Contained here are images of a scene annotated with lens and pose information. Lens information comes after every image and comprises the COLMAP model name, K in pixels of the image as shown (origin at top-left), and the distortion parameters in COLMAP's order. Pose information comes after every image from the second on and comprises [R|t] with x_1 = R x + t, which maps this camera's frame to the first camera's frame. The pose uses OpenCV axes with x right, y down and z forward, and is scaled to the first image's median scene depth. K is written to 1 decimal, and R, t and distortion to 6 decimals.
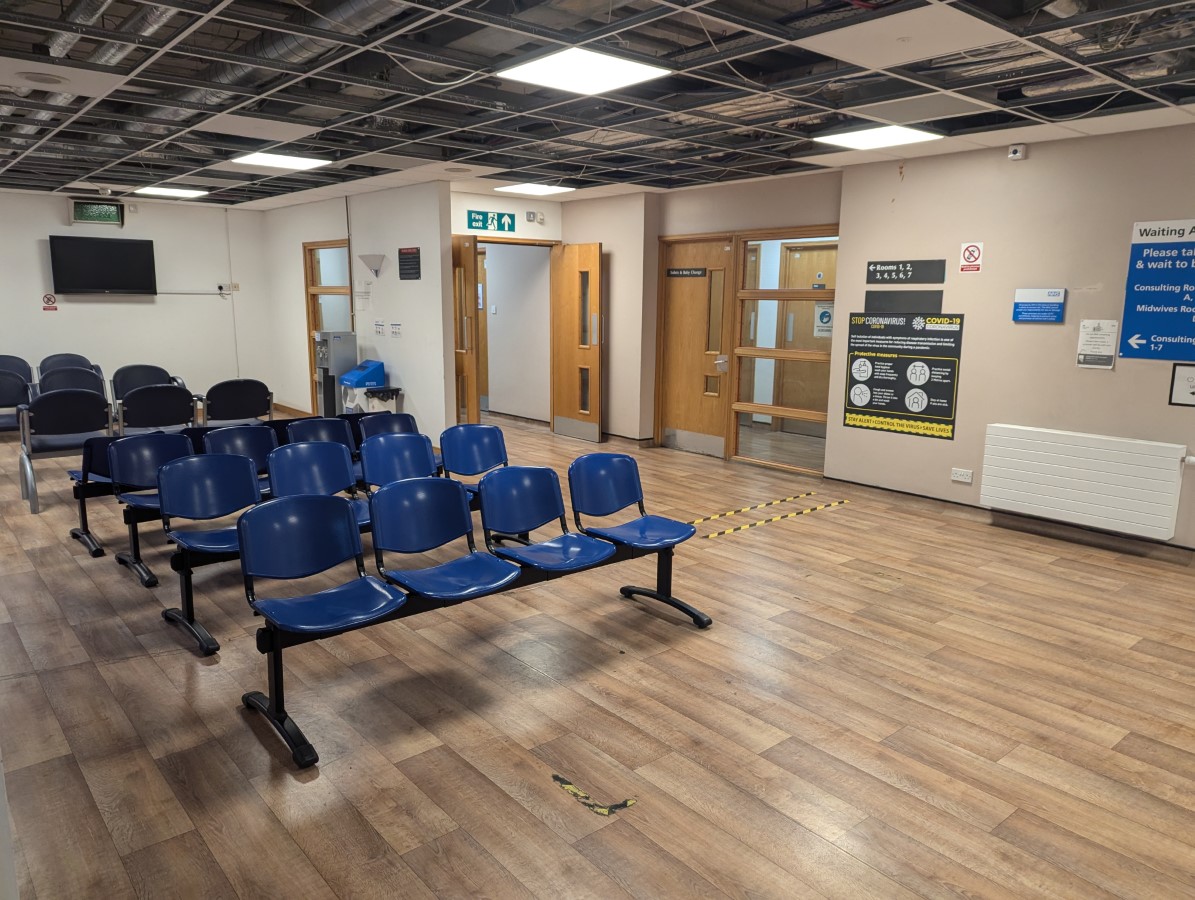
lens RADIAL K [[841.2, 0, 593.4], [0, 841.2, 450.8], [0, 0, 1]] dist [0.046656, -0.038887]
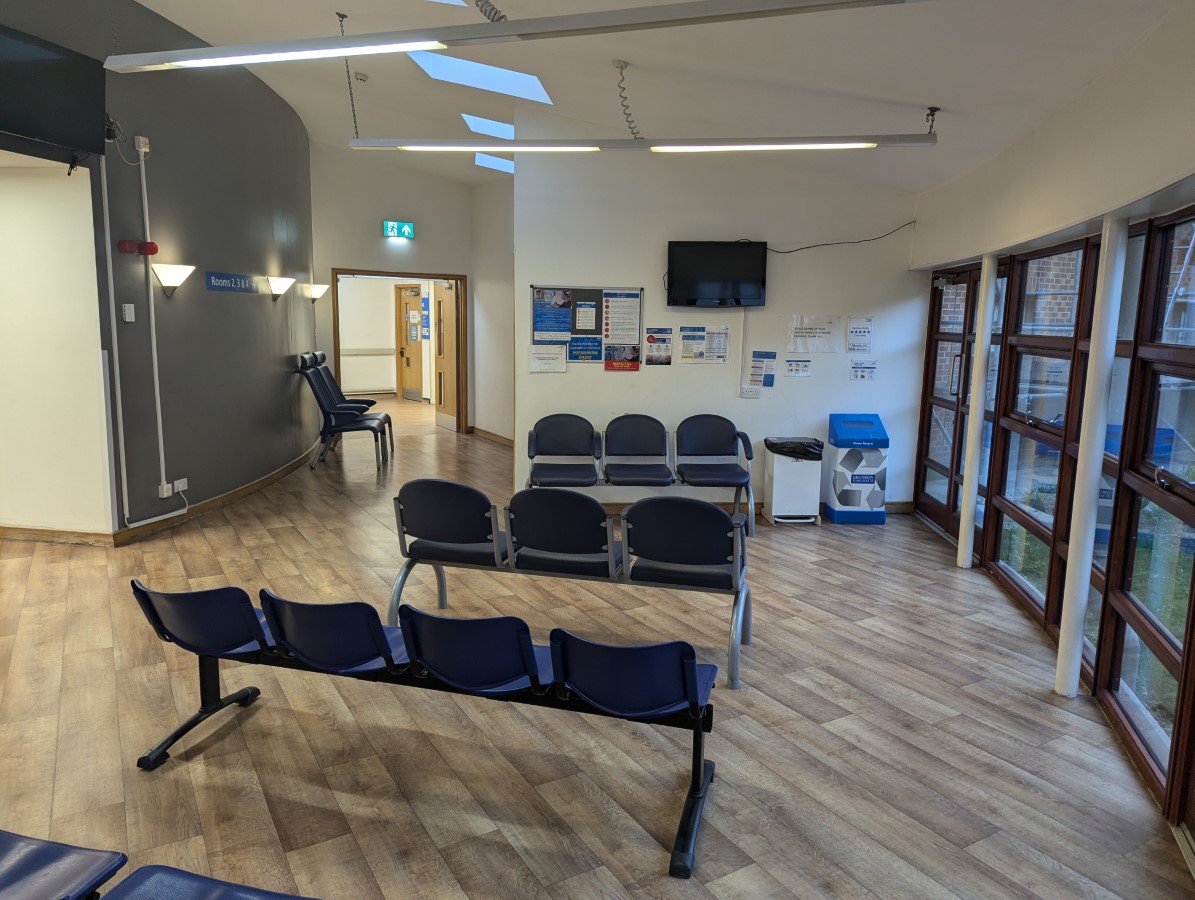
lens RADIAL K [[841.2, 0, 598.1], [0, 841.2, 452.4], [0, 0, 1]] dist [0.046656, -0.038887]
pose [[-0.988224, -0.047600, 0.145419, 0.725470], [0.001773, 0.946754, 0.321954, -0.306838], [-0.153001, 0.318420, -0.935521, 1.681479]]
